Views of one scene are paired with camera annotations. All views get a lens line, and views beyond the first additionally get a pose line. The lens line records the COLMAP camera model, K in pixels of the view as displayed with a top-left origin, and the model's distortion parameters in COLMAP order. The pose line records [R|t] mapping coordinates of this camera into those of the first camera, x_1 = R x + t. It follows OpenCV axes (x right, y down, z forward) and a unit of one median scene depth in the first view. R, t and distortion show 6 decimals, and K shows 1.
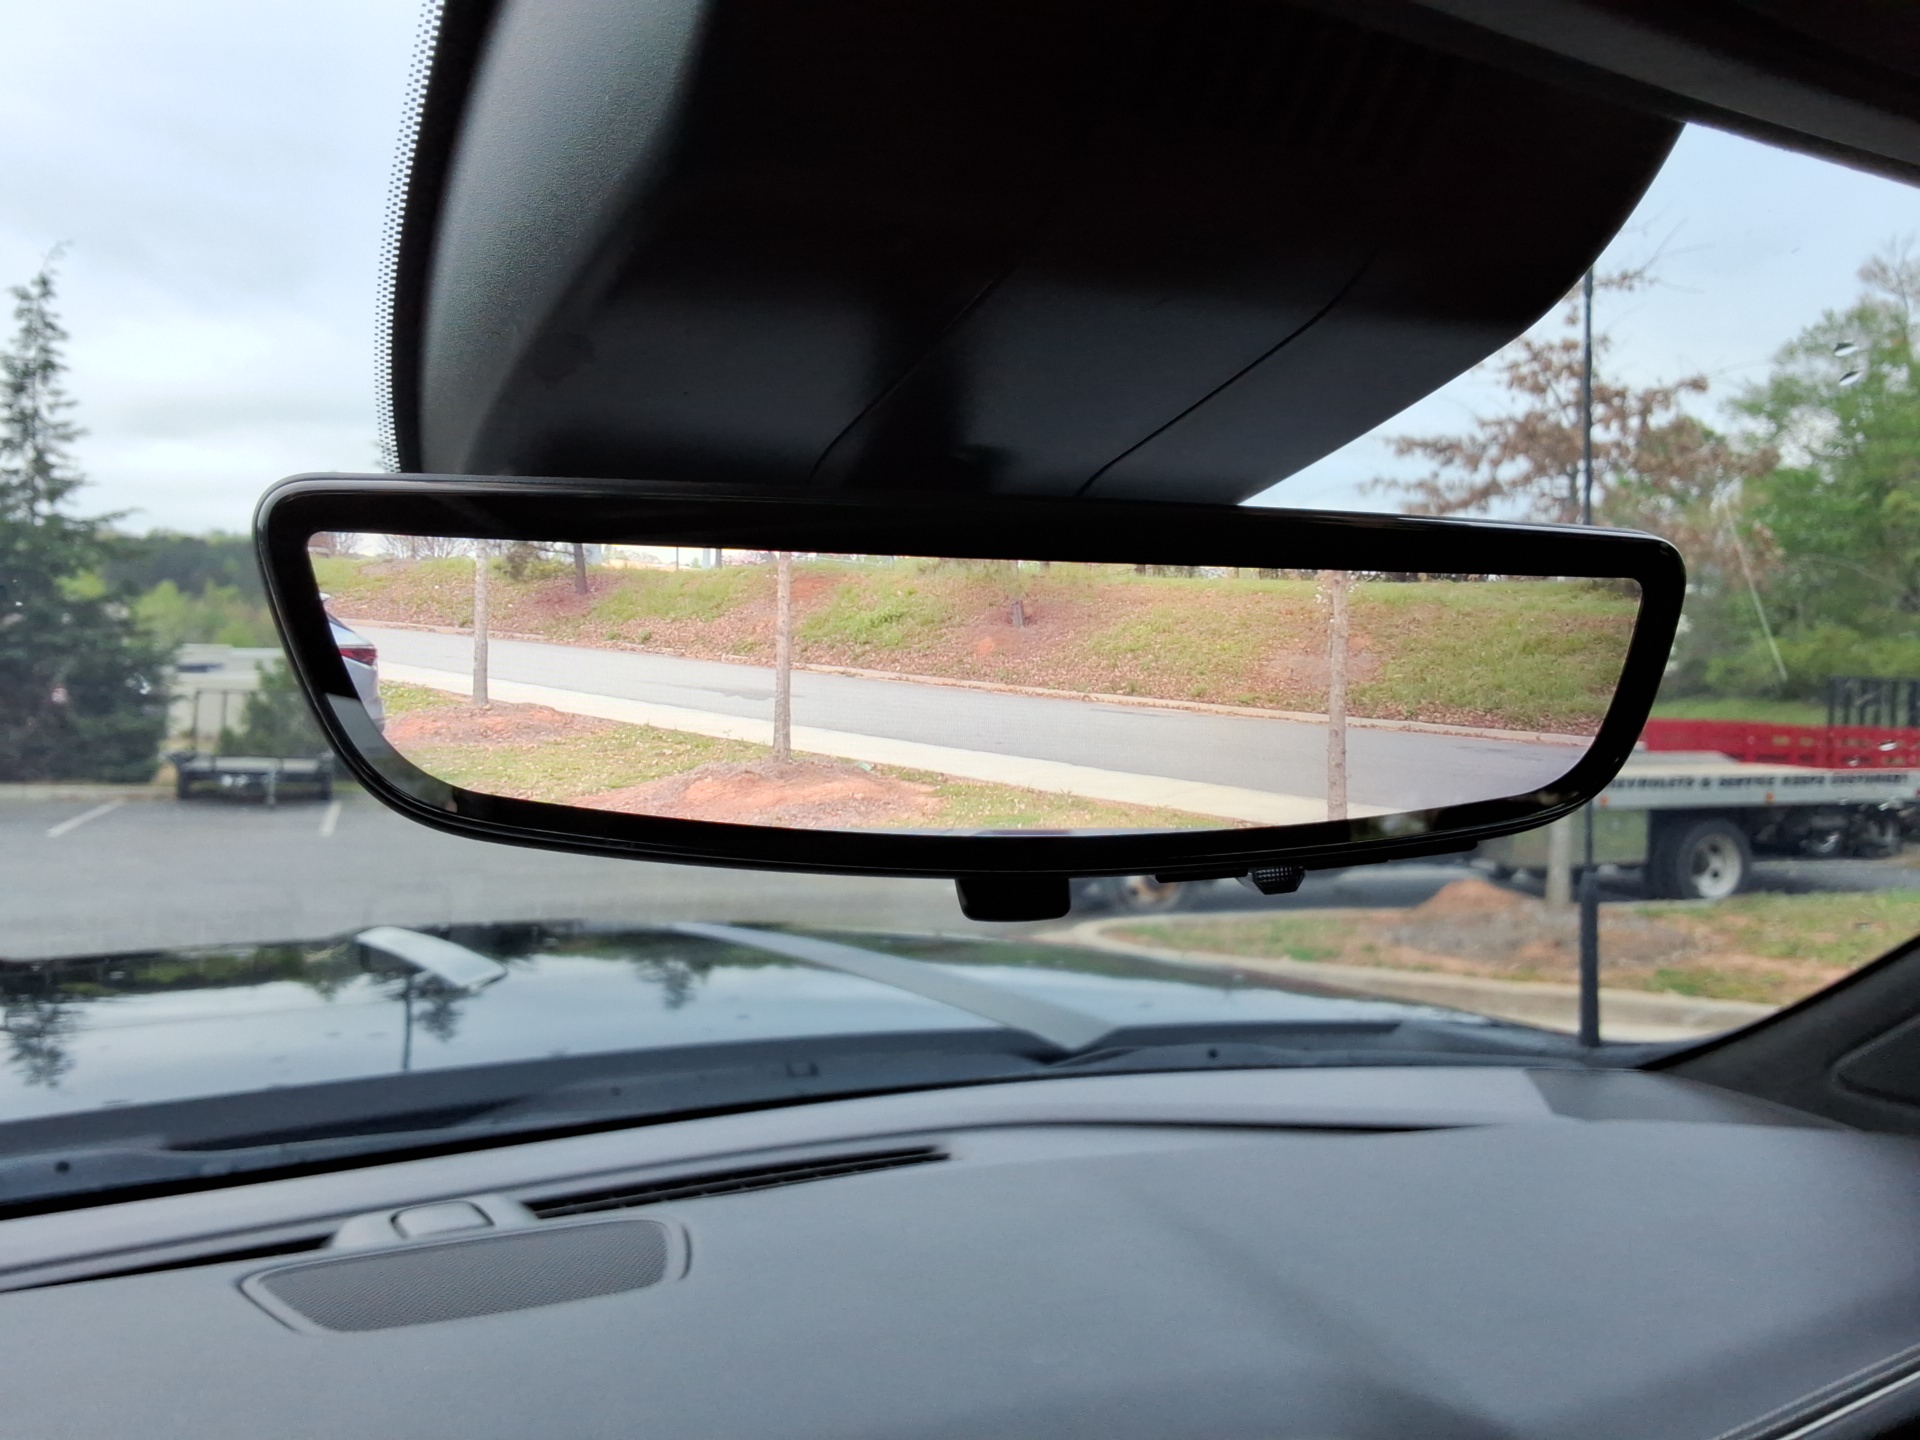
lens RADIAL K [[1552.9, 0, 961.8], [0, 1552.9, 709.9], [0, 0, 1]] dist [0.122353, -0.220975]
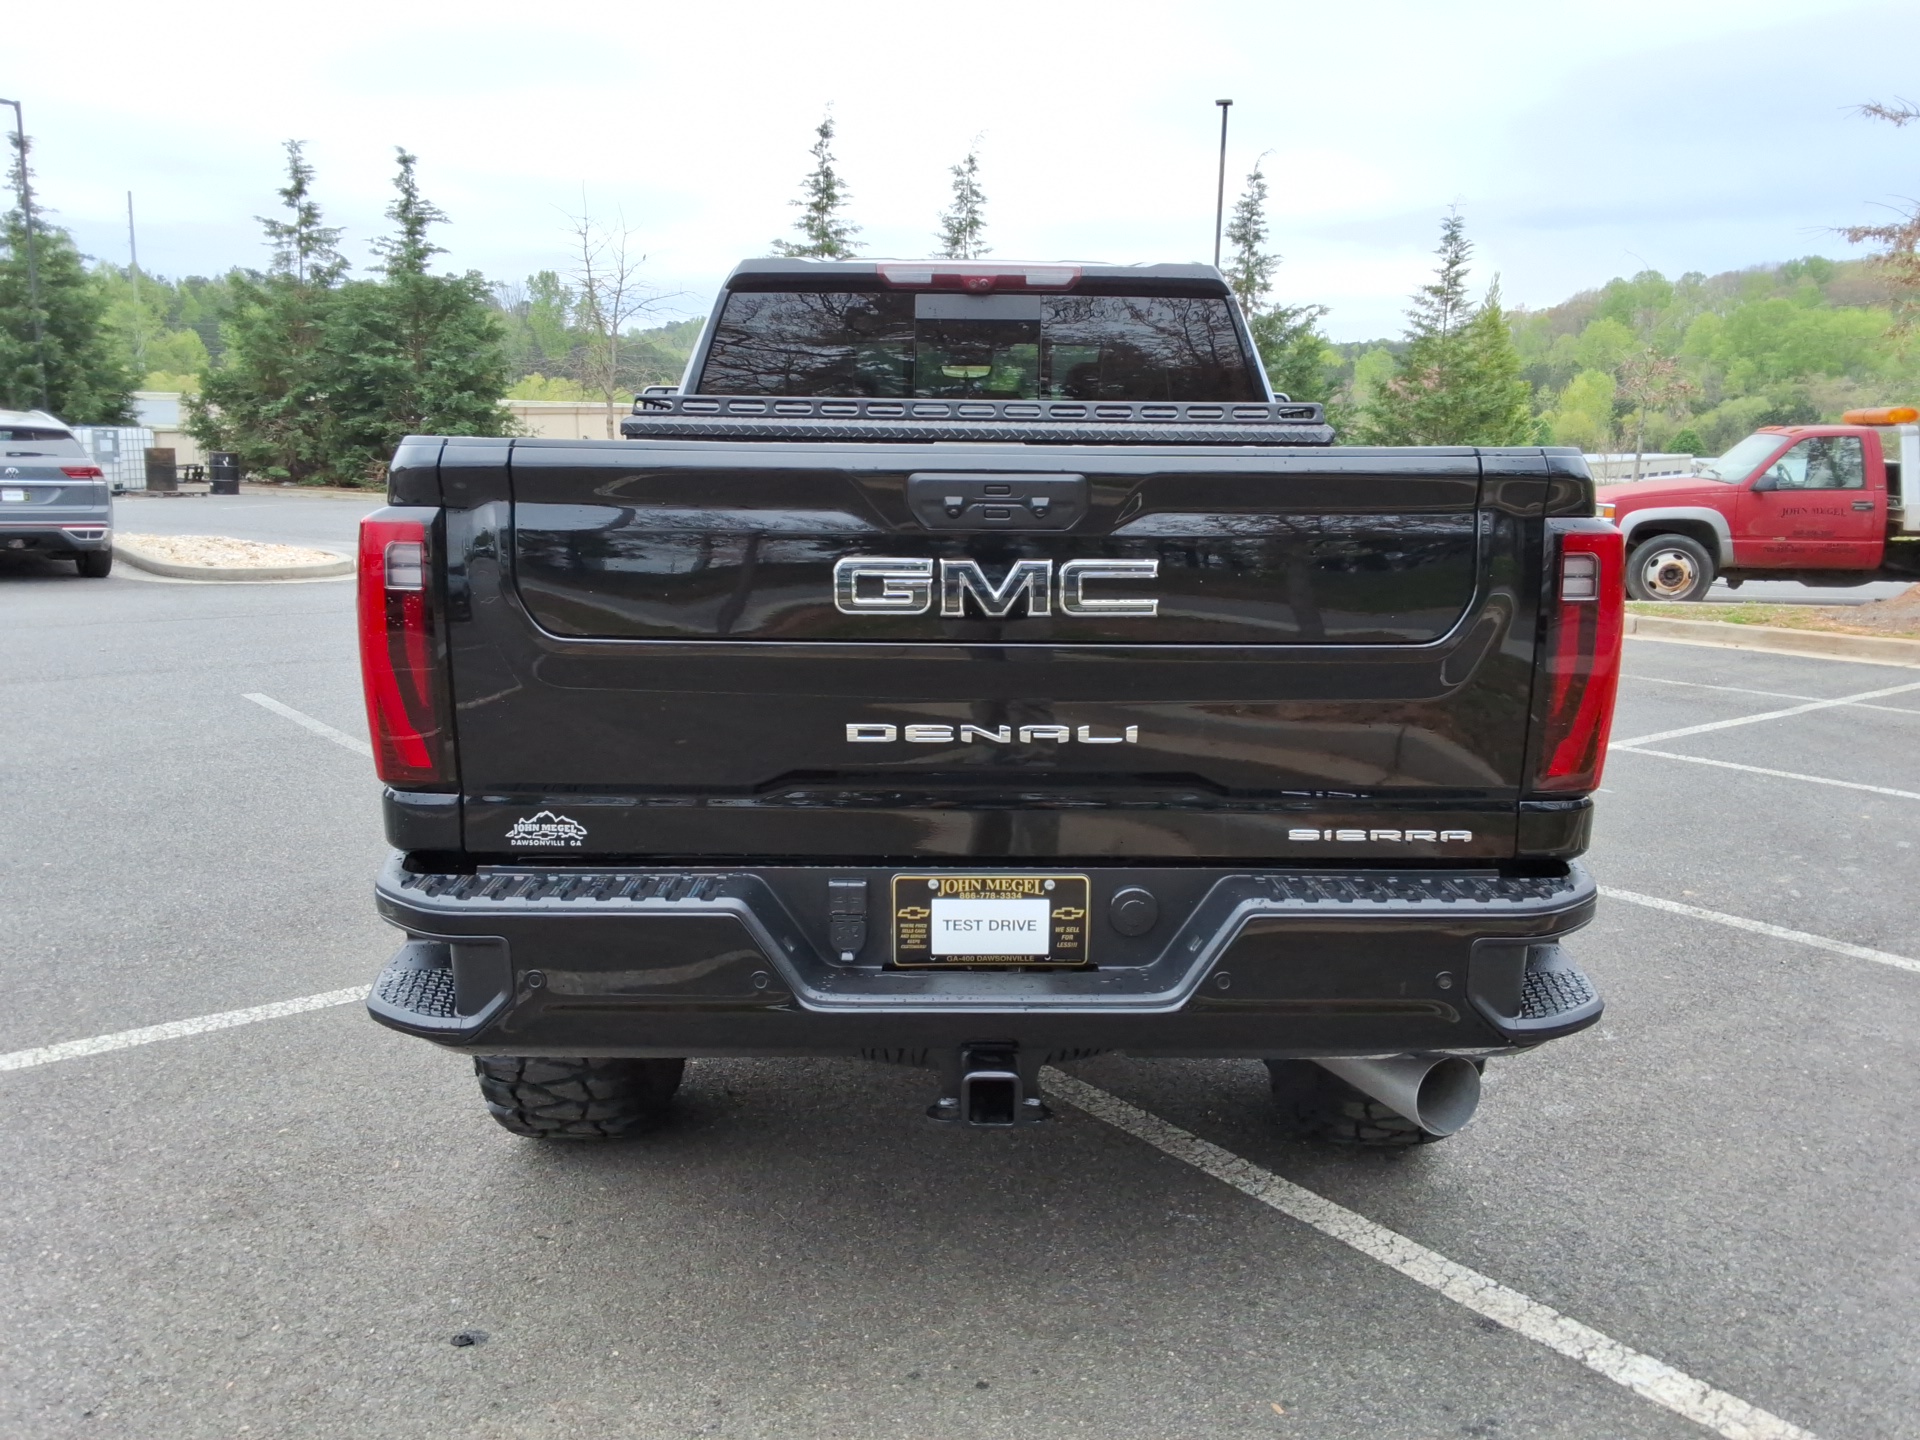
lens RADIAL K [[1542.3, 0, 975.7], [0, 1542.3, 705.8], [0, 0, 1]] dist [0.125666, -0.208605]
pose [[0.862804, 0.075144, -0.499922, 0.147382], [-0.008748, 0.990962, 0.133856, 0.021899], [0.505462, -0.111118, 0.855664, -0.234341]]
